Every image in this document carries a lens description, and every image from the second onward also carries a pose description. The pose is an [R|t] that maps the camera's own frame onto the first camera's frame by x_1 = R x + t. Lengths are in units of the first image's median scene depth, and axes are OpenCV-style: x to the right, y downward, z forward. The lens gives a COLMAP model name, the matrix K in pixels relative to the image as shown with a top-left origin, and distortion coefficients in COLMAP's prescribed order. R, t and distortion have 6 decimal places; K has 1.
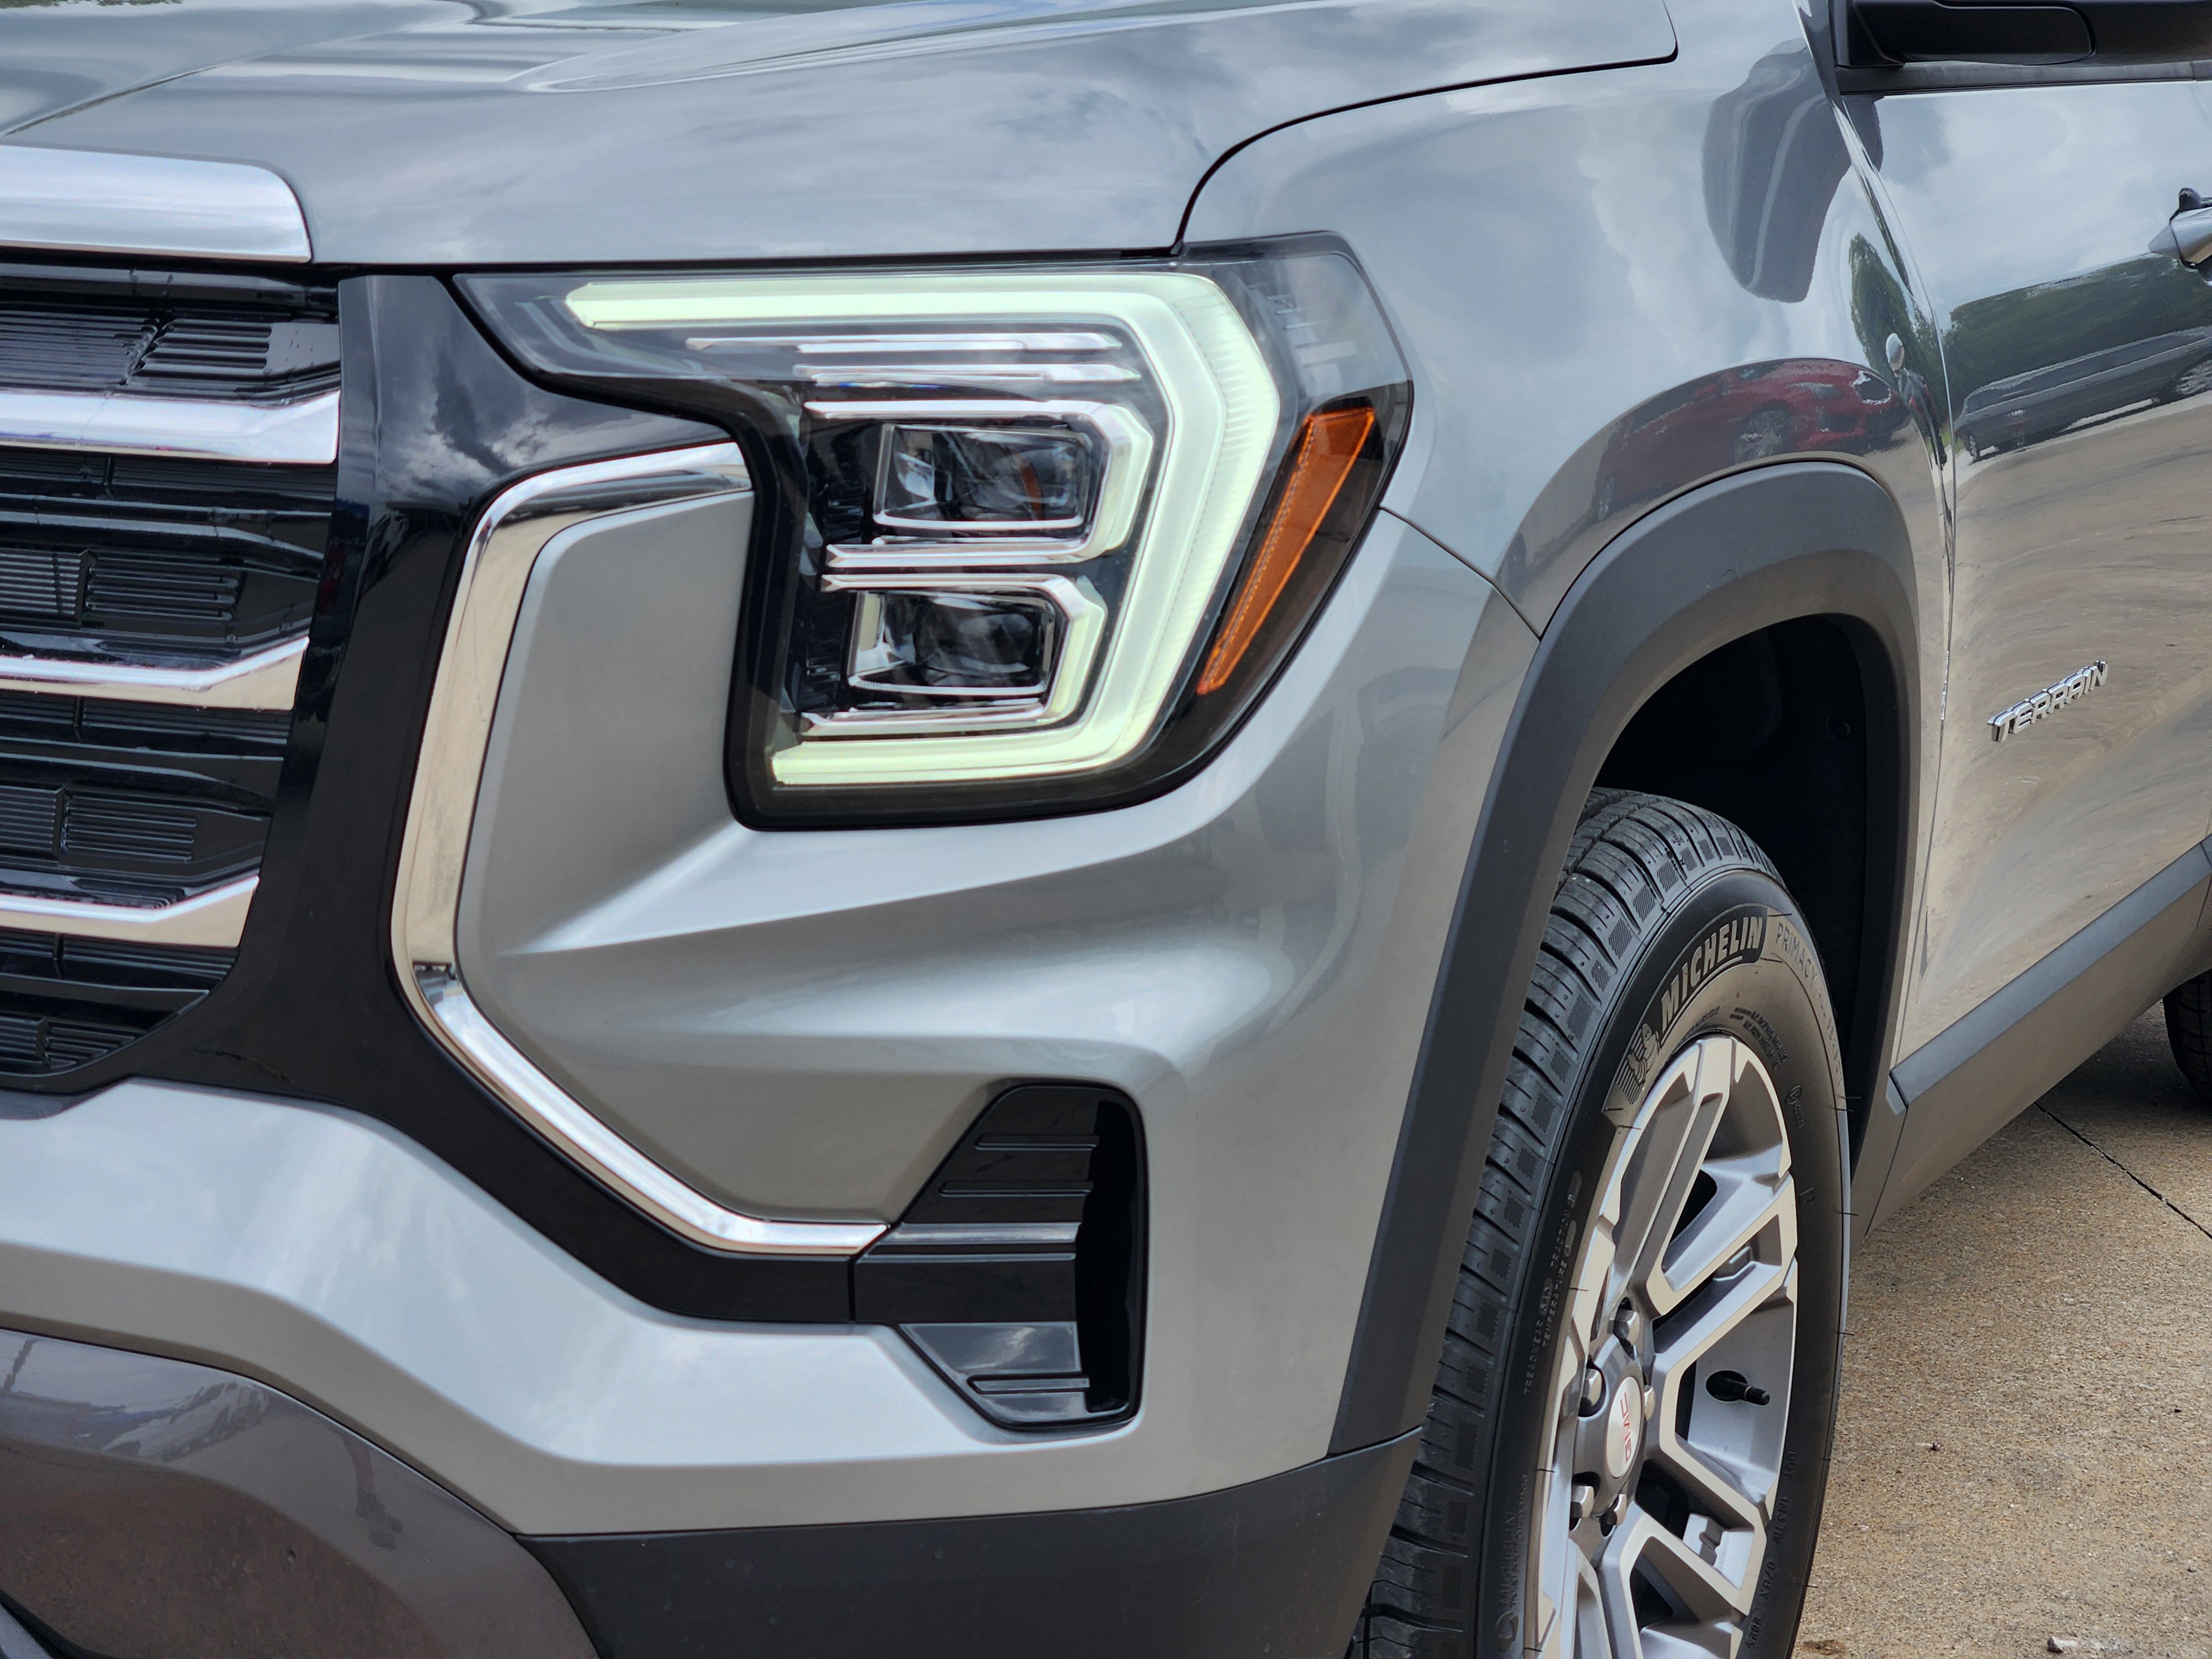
lens RADIAL K [[4387.2, 0, 1100.0], [0, 4387.2, 835.9], [0, 0, 1]] dist [-0.456470, 6.155907]
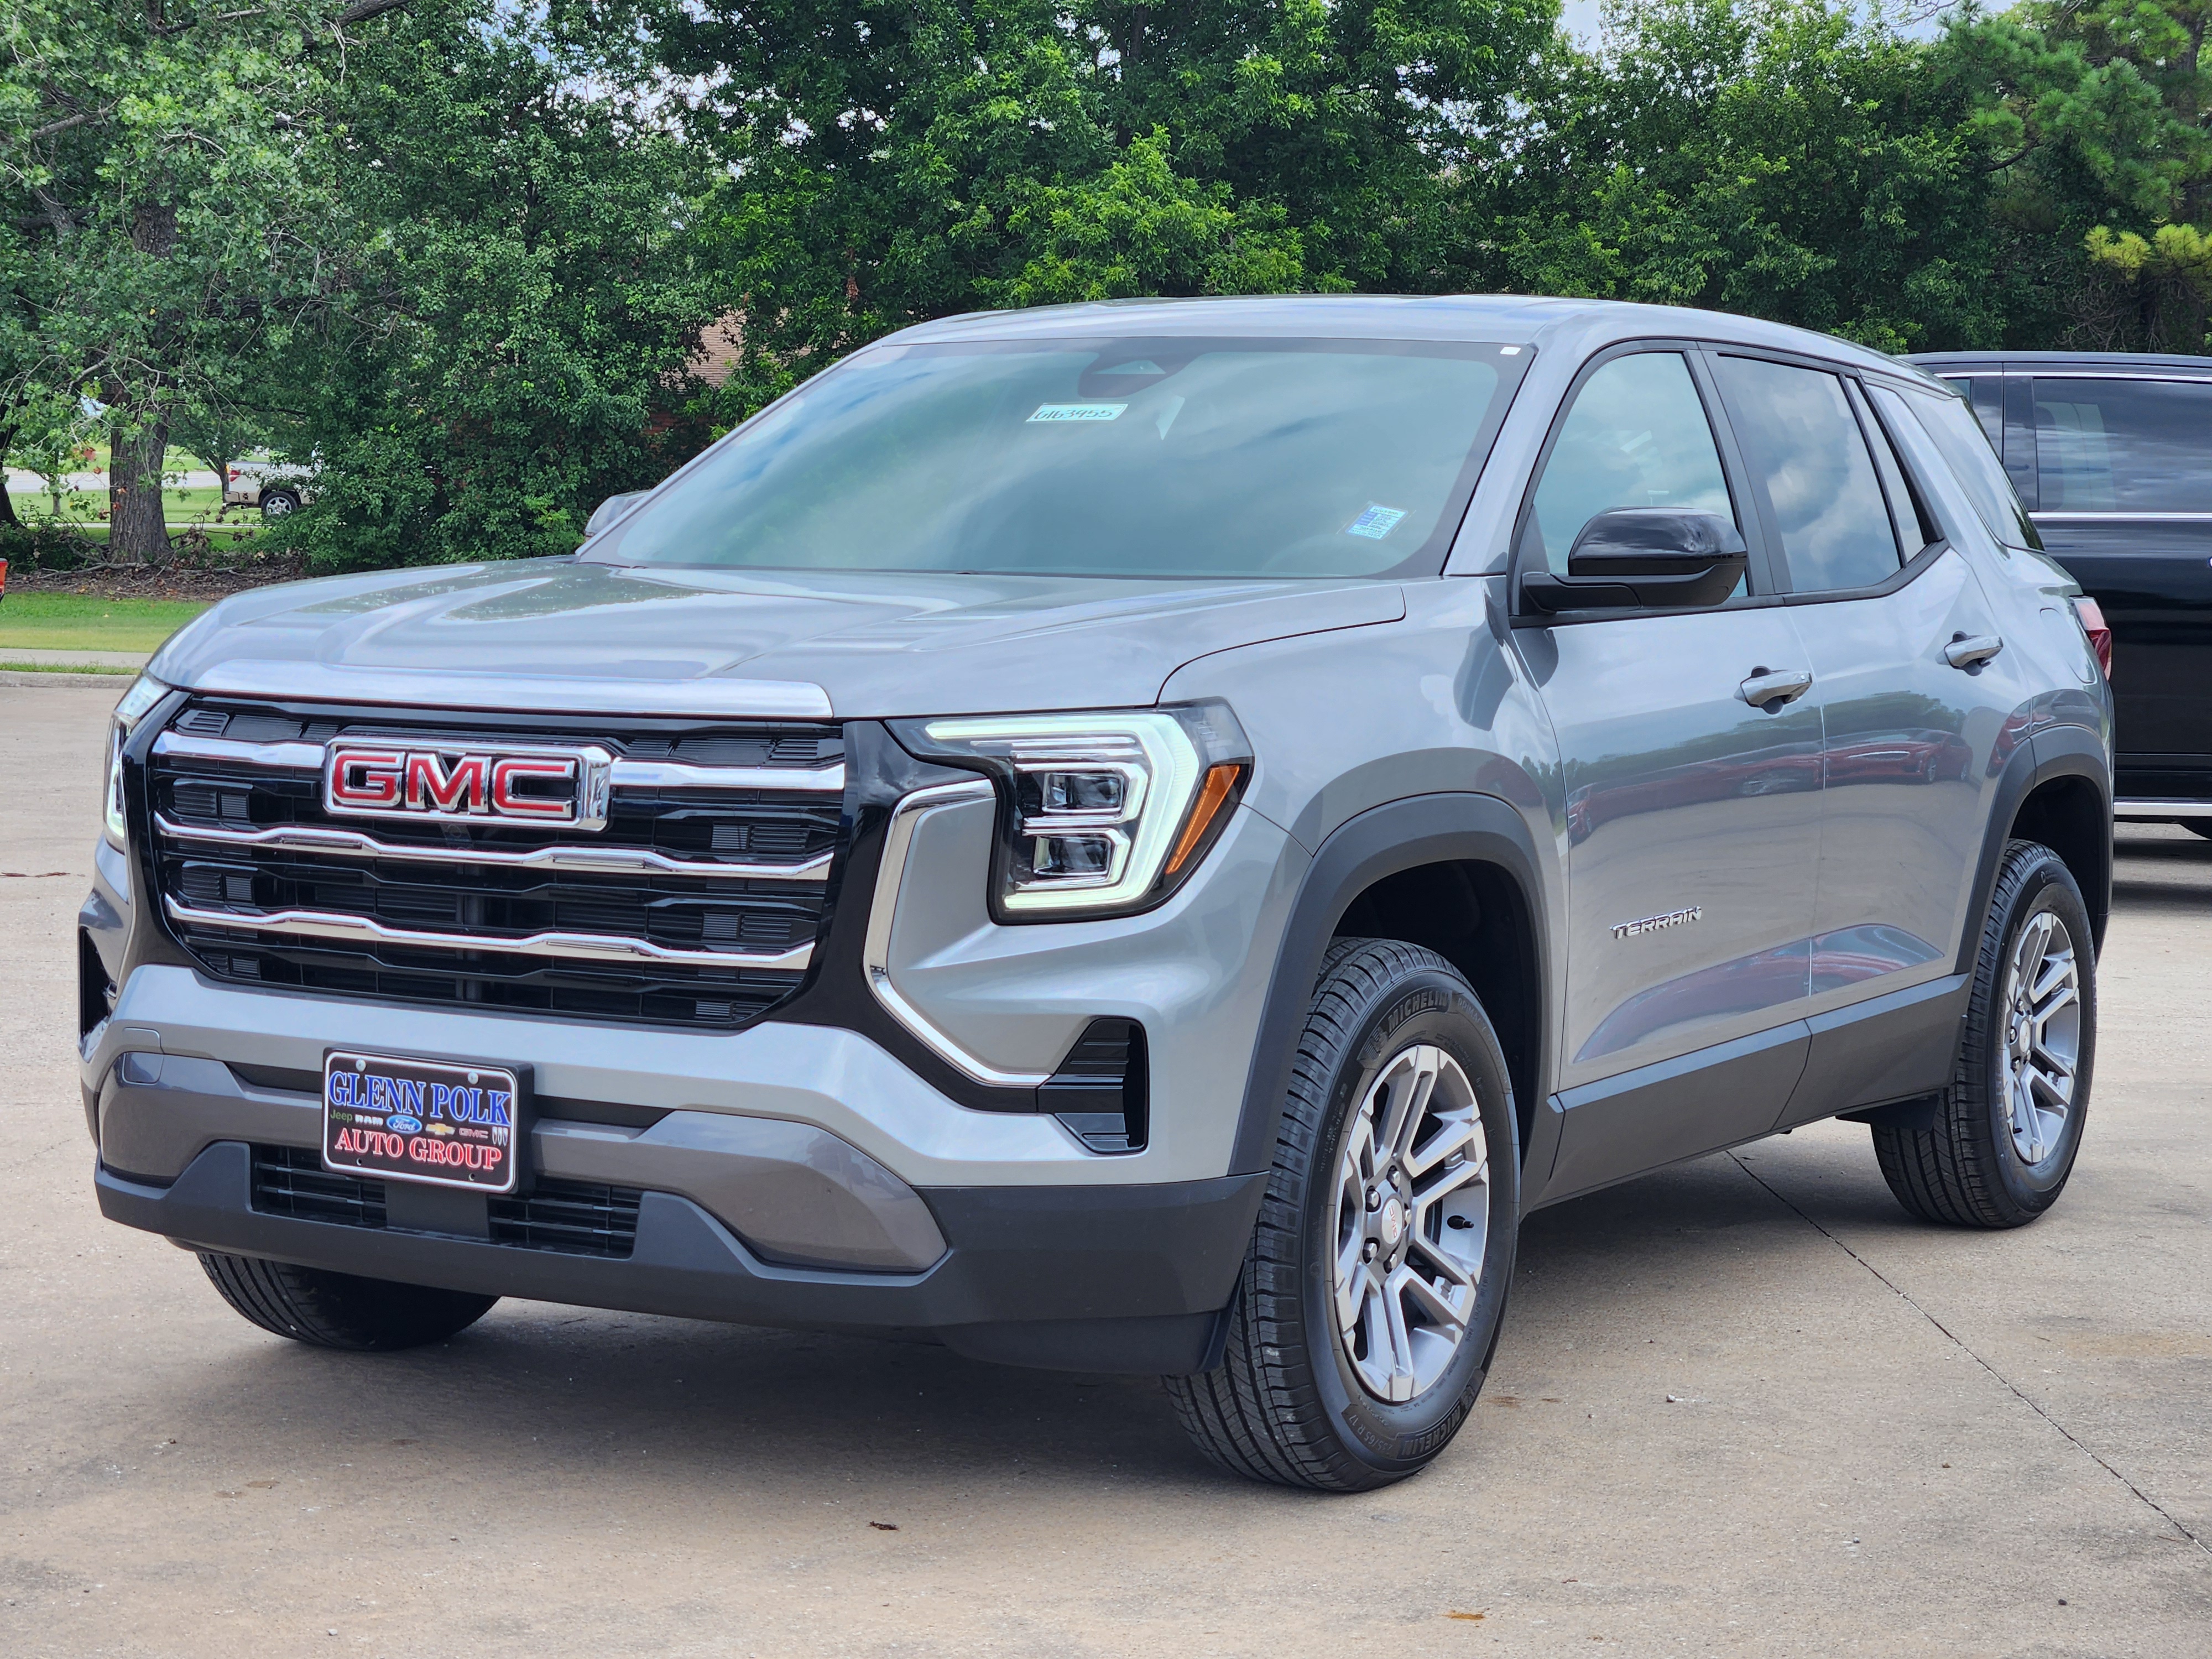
lens RADIAL K [[4387.2, 0, 1100.0], [0, 4387.2, 835.9], [0, 0, 1]] dist [-0.456470, 6.155907]
pose [[0.997724, -0.020459, -0.064247, 0.153613], [0.013631, 0.994382, -0.104974, 0.222914], [0.066033, 0.103859, 0.992398, -1.632252]]
